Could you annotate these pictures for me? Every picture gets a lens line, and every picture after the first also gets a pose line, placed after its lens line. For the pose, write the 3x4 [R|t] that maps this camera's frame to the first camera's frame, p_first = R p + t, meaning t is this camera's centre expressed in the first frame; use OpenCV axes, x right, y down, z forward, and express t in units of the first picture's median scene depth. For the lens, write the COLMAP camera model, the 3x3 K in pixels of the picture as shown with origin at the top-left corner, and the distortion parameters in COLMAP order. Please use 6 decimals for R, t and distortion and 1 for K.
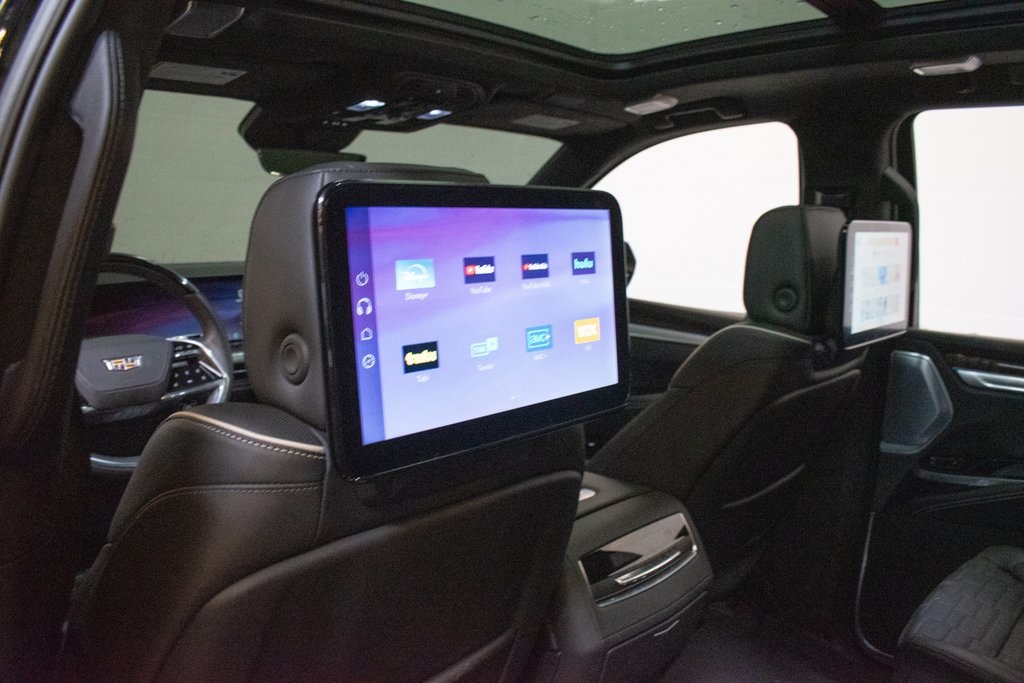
lens RADIAL K [[786.2, 0, 512.0], [0, 786.2, 341.5], [0, 0, 1]] dist [-0.103013, 0.016824]
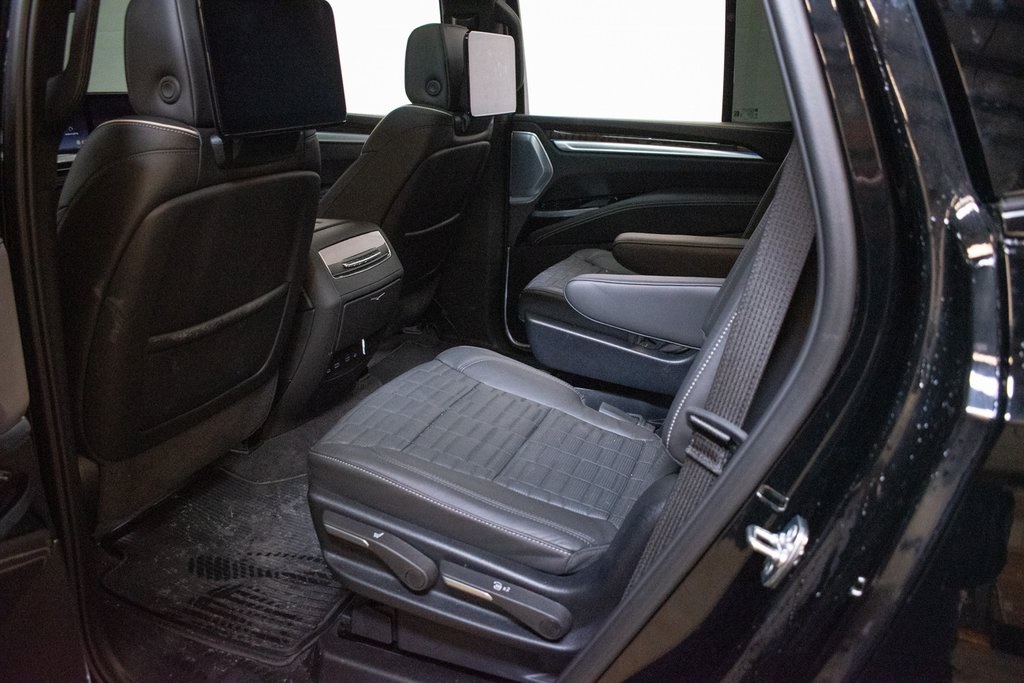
lens RADIAL K [[786.2, 0, 512.0], [0, 786.2, 341.5], [0, 0, 1]] dist [-0.103013, 0.016824]
pose [[0.916103, -0.137077, 0.376784, -0.140523], [0.067434, 0.979032, 0.192223, 0.146861], [-0.395233, -0.150688, 0.906137, -0.489776]]
